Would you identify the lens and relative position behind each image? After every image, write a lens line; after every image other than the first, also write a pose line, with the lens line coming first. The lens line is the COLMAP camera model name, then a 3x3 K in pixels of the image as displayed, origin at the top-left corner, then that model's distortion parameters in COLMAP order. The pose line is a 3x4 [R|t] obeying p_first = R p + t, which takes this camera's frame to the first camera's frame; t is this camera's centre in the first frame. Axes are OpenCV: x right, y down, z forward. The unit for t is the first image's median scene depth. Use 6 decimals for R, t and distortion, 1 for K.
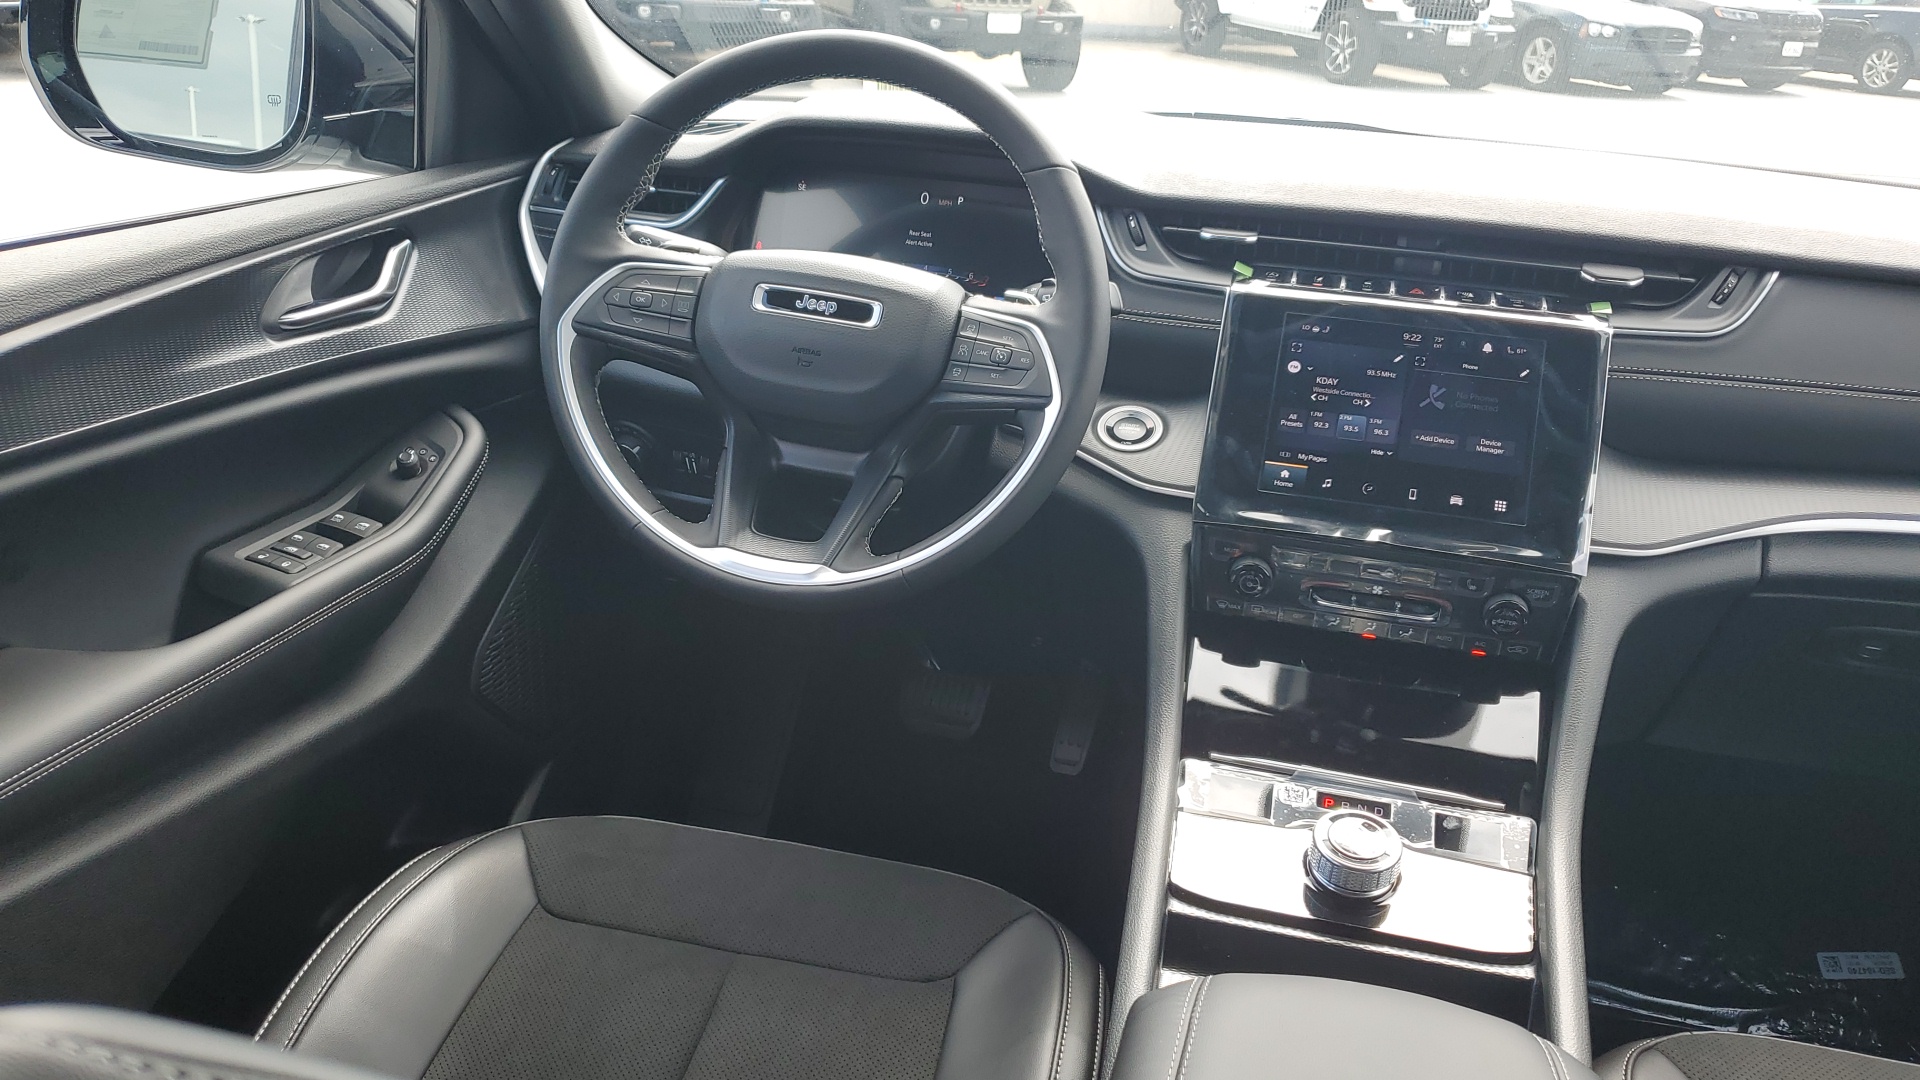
lens RADIAL K [[1484.2, 0, 958.4], [0, 1484.2, 556.4], [0, 0, 1]] dist [0.030519, -0.060978]
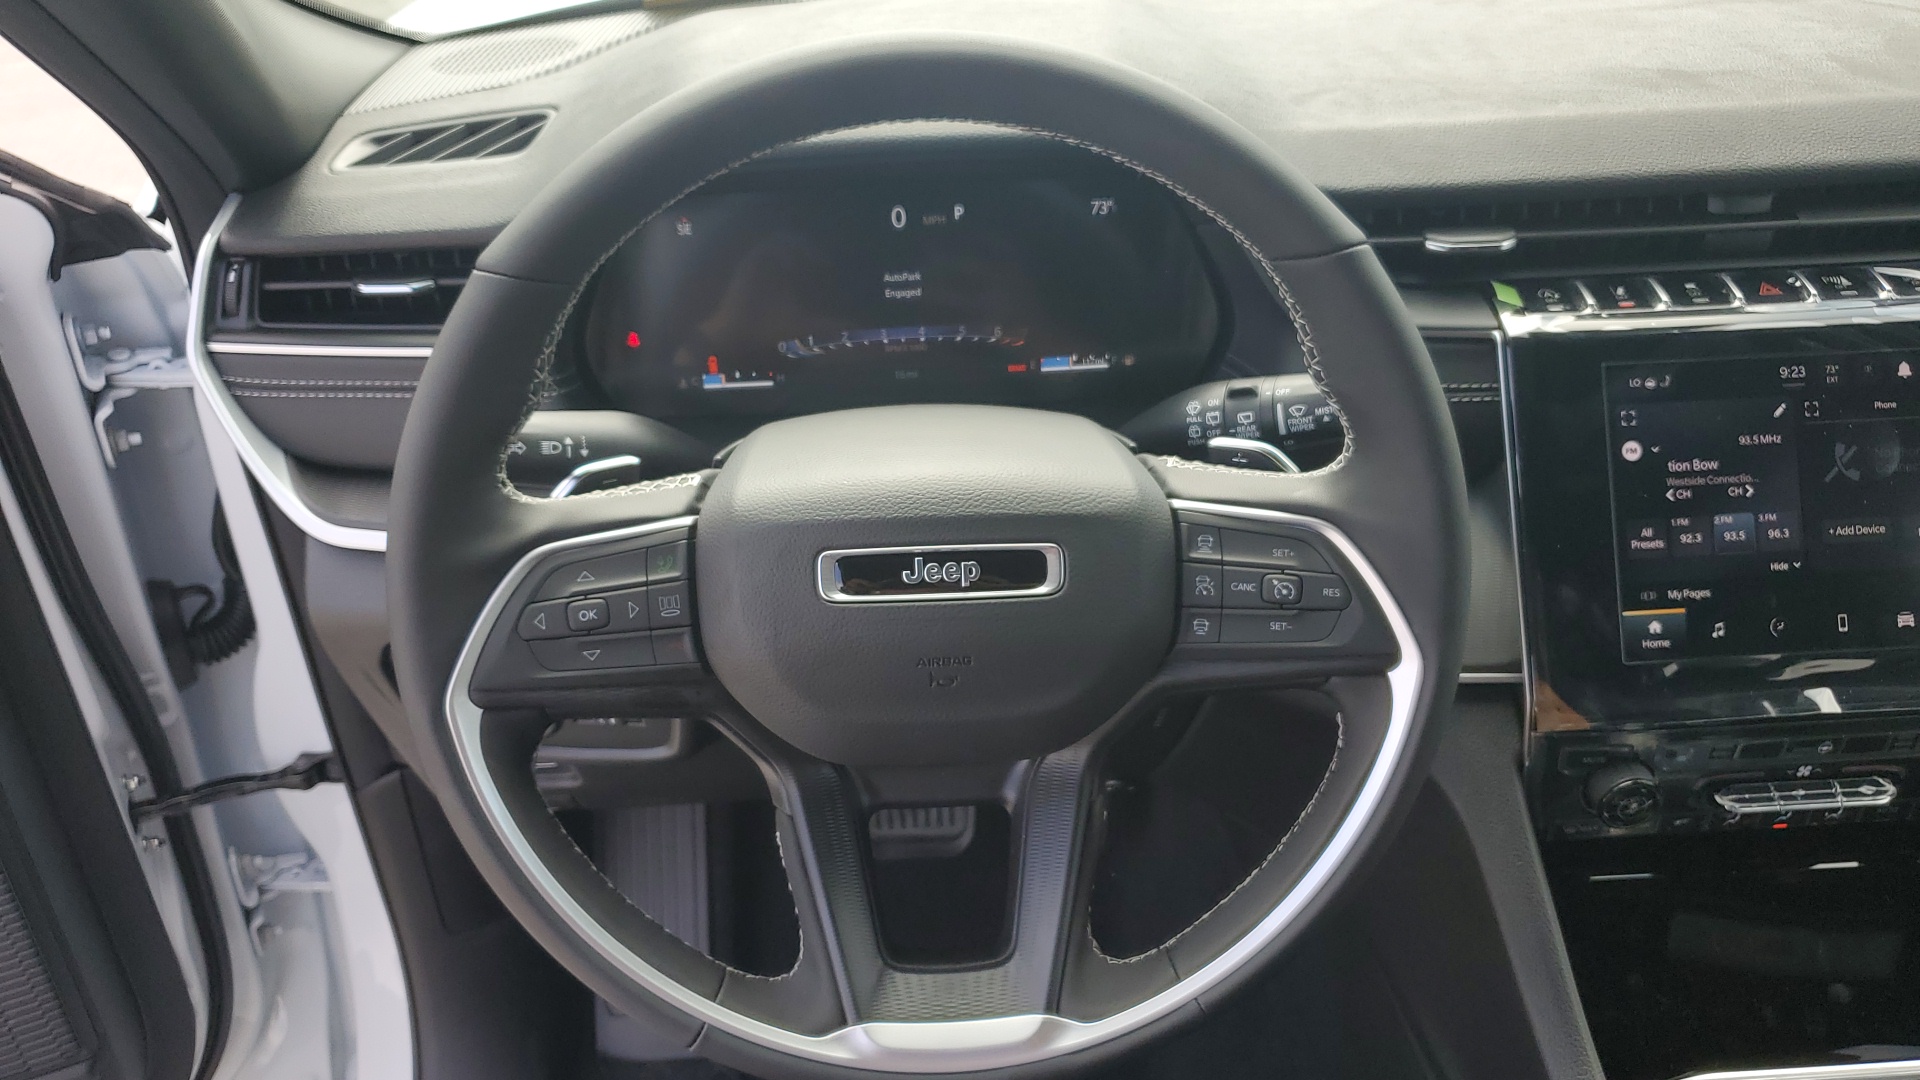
lens RADIAL K [[1484.2, 0, 947.6], [0, 1484.2, 584.2], [0, 0, 1]] dist [0.030519, -0.060978]
pose [[0.949764, -0.232869, 0.209096, -0.196860], [0.188476, 0.958951, 0.211872, -0.265013], [-0.249851, -0.161818, 0.954667, 0.467077]]
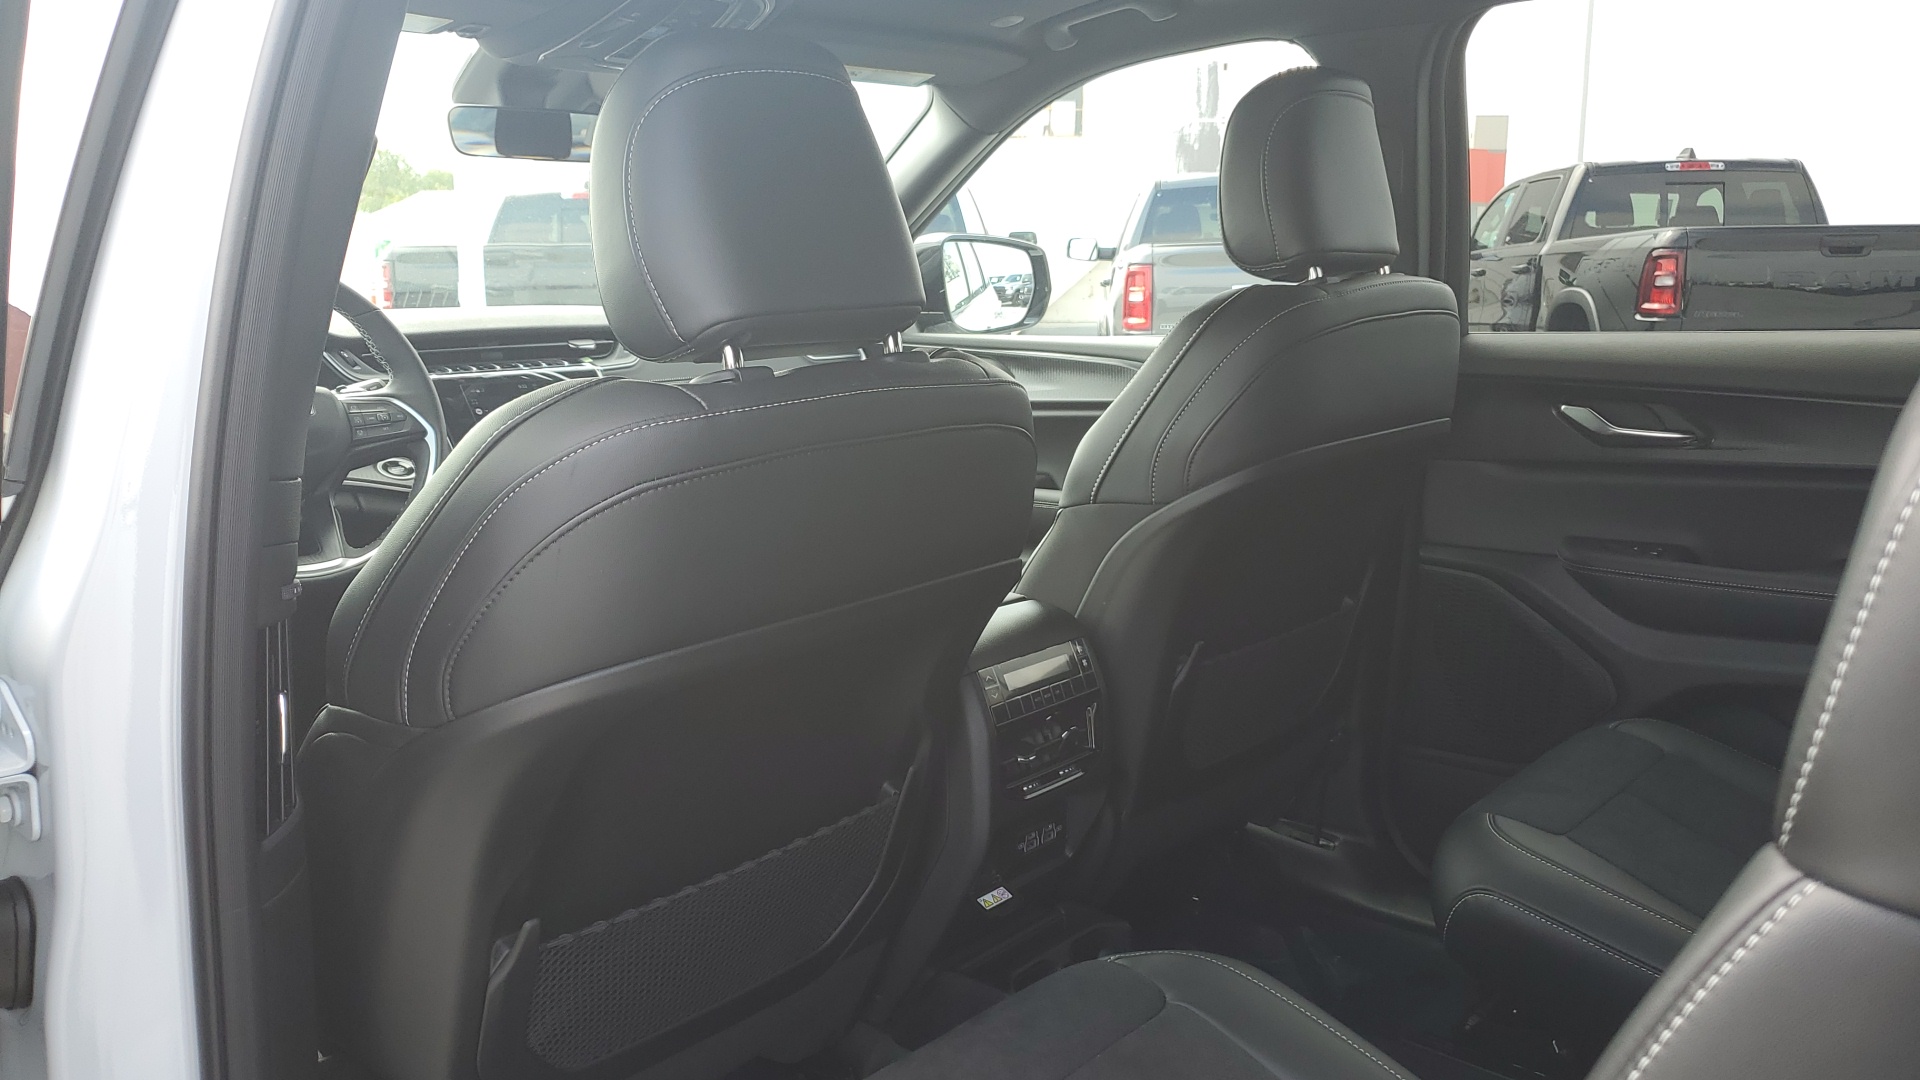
lens RADIAL K [[1484.2, 0, 959.5], [0, 1484.2, 535.4], [0, 0, 1]] dist [0.030519, -0.060978]
pose [[0.463296, -0.219091, 0.858694, -1.106222], [0.370792, 0.927990, 0.036716, 0.164211], [-0.804904, 0.301386, 0.511171, -0.355675]]
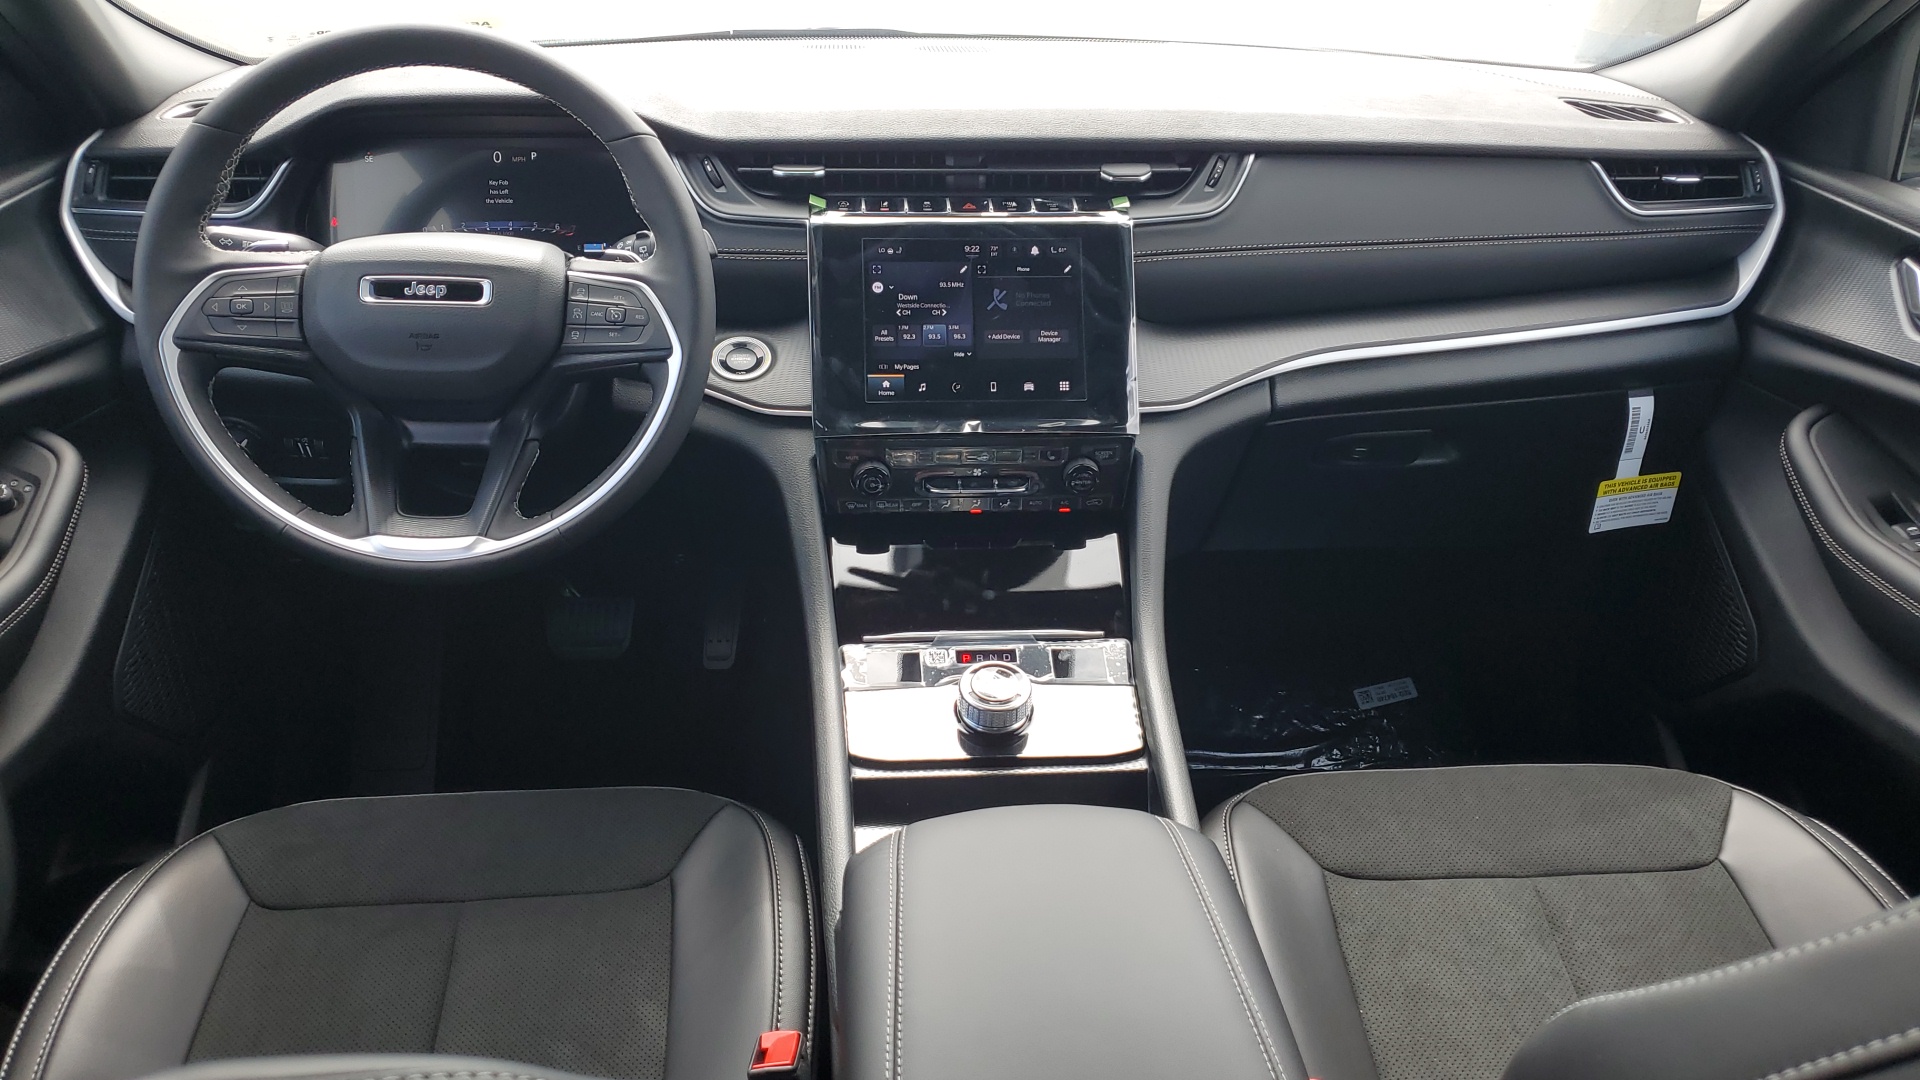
lens RADIAL K [[1484.2, 0, 964.0], [0, 1484.2, 577.9], [0, 0, 1]] dist [0.030519, -0.060978]
pose [[0.947830, -0.181966, 0.261737, -0.046722], [0.152454, 0.979839, 0.129127, -0.047733], [-0.279957, -0.082488, 0.956462, -0.112510]]
